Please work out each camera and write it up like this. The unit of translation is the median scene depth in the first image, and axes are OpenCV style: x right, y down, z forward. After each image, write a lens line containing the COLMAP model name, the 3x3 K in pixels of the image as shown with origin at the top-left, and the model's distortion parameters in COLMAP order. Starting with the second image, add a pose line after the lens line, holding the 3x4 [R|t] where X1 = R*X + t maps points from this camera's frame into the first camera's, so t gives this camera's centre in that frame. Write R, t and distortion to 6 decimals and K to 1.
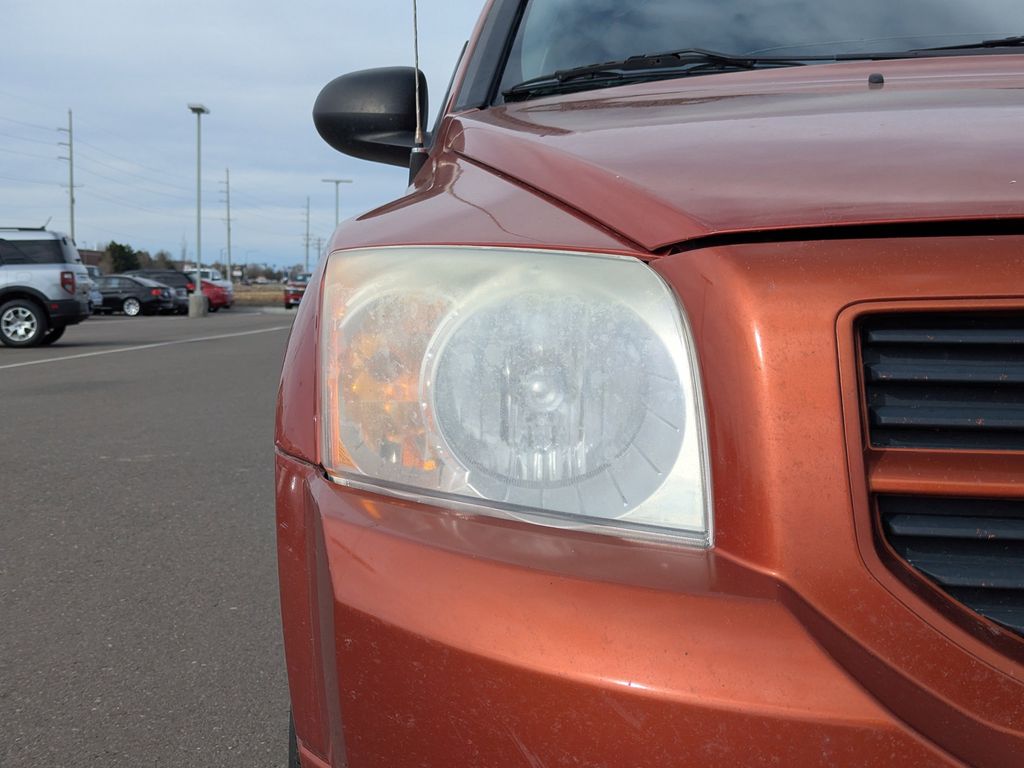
lens RADIAL K [[1461.5, 0, 509.5], [0, 1461.5, 379.7], [0, 0, 1]] dist [0.023907, 0.000000]
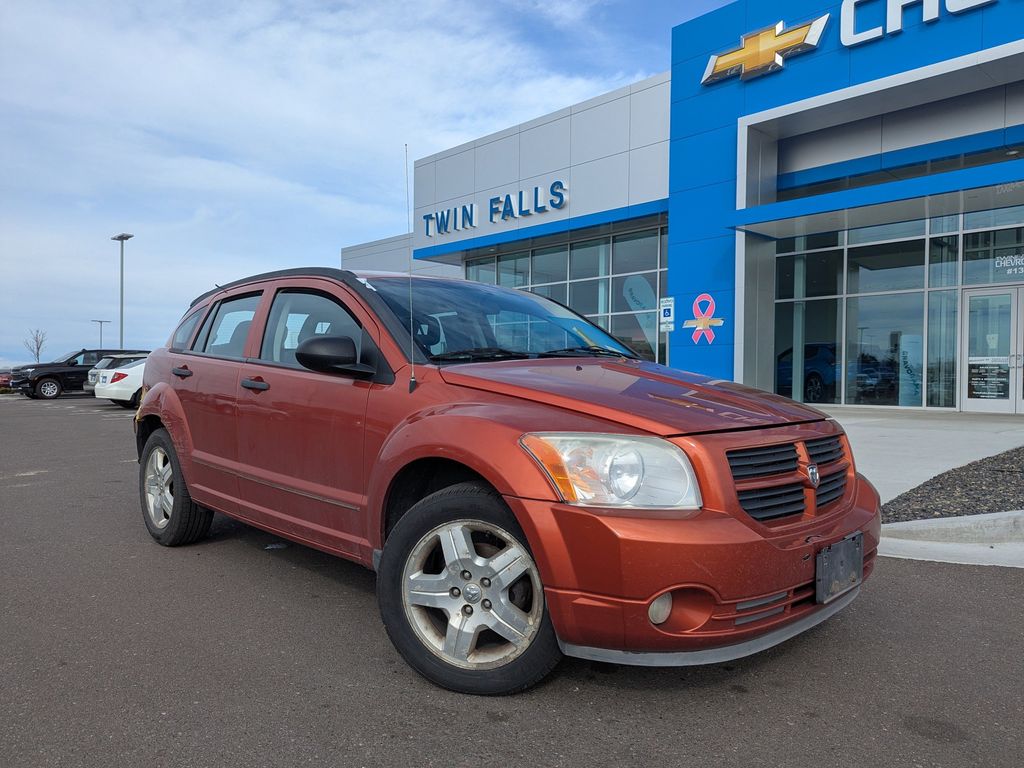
lens RADIAL K [[721.8, 0, 514.1], [0, 721.8, 384.8], [0, 0, 1]] dist [0.049428, -0.044029]
pose [[0.700961, -0.009669, 0.713134, -0.077911], [0.041975, 0.998734, -0.027717, -0.009295], [-0.711963, 0.049362, 0.700480, -0.004352]]
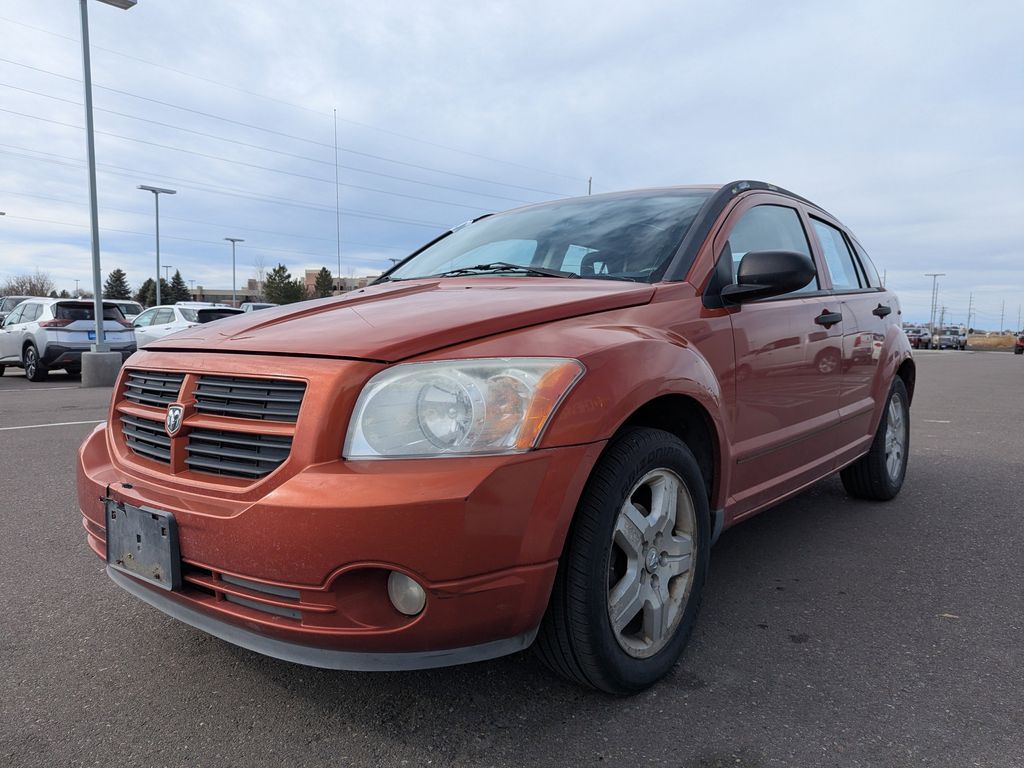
lens RADIAL K [[721.8, 0, 508.3], [0, 721.8, 385.2], [0, 0, 1]] dist [0.049428, -0.044029]
pose [[0.786522, 0.050274, -0.615512, 0.106703], [-0.046498, 0.998673, 0.022154, -0.004305], [0.615809, 0.011196, 0.787816, -0.000287]]
